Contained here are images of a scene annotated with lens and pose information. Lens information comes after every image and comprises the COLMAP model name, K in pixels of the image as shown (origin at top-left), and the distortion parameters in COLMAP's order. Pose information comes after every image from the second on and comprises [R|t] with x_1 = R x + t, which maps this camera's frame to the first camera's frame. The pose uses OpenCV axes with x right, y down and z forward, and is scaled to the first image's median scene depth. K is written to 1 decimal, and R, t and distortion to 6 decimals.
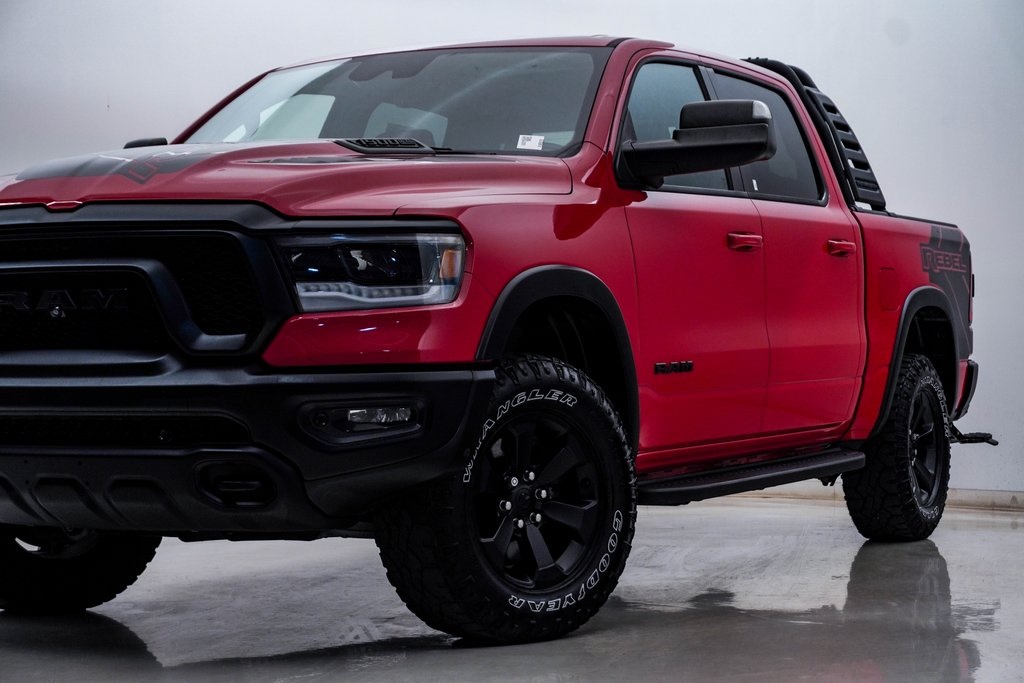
lens RADIAL K [[2173.7, 0, 513.5], [0, 2173.7, 339.1], [0, 0, 1]] dist [0.024931, 0.000000]
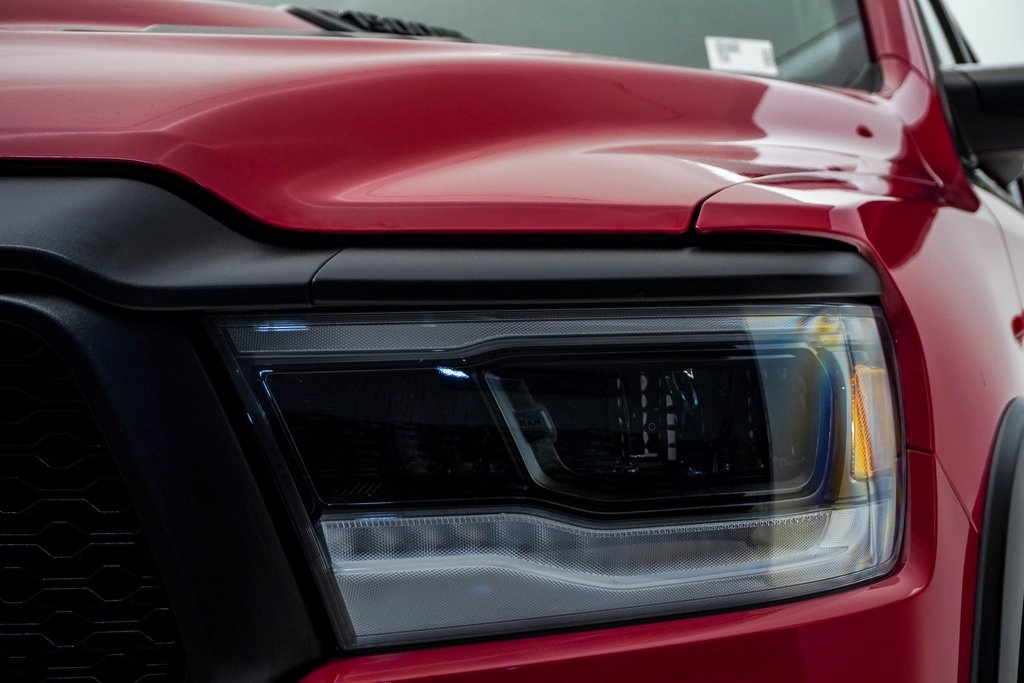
lens RADIAL K [[2173.7, 0, 513.3], [0, 2173.7, 341.6], [0, 0, 1]] dist [0.024931, 0.000000]
pose [[0.982805, -0.000613, 0.184646, -0.111988], [0.004476, 0.999780, -0.020505, -0.036532], [-0.184593, 0.020979, 0.982591, 0.702045]]
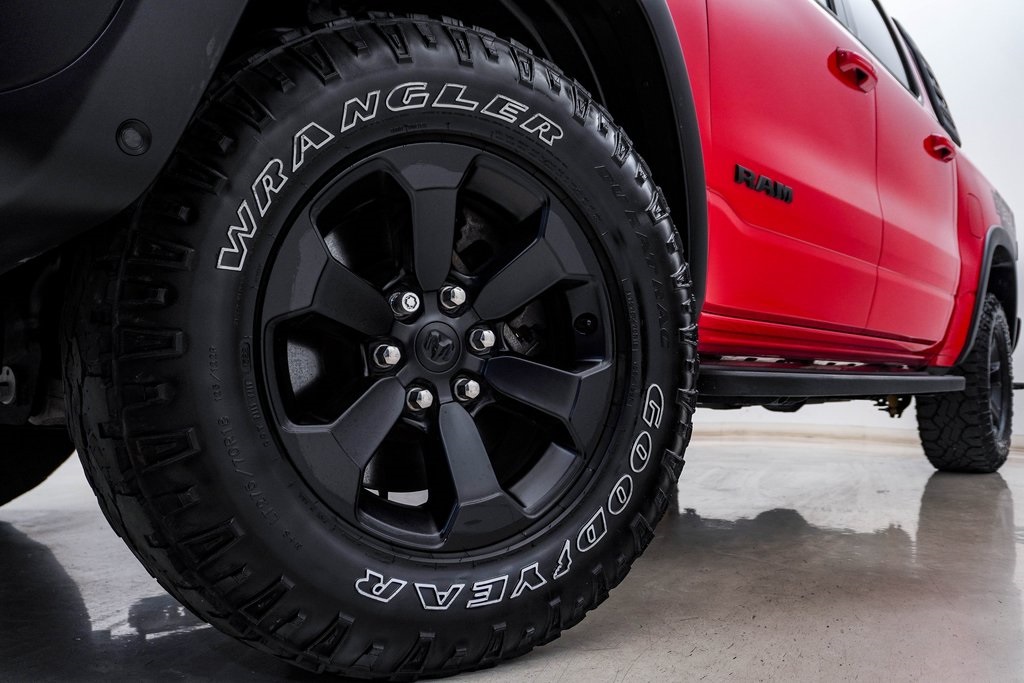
lens RADIAL K [[926.1, 0, 515.8], [0, 926.1, 334.6], [0, 0, 1]] dist [0.007875, 0.005722]
pose [[0.987250, 0.015955, -0.158377, 0.051286], [-0.023131, 0.998783, -0.043570, 0.079670], [0.157489, 0.046678, 0.986417, 0.816480]]
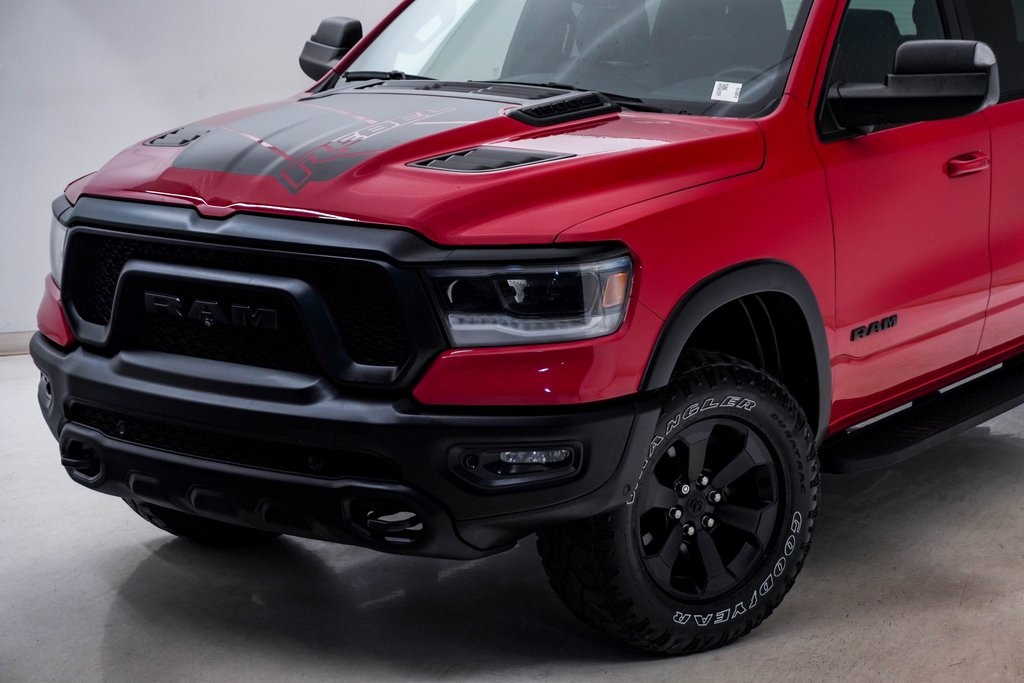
lens RADIAL K [[2173.7, 0, 514.1], [0, 2173.7, 341.5], [0, 0, 1]] dist [0.024931, 0.000000]
pose [[0.990691, 0.038908, -0.130448, 0.047791], [-0.013136, 0.981135, 0.192877, -0.180966], [0.135492, -0.189368, 0.972513, 0.073194]]
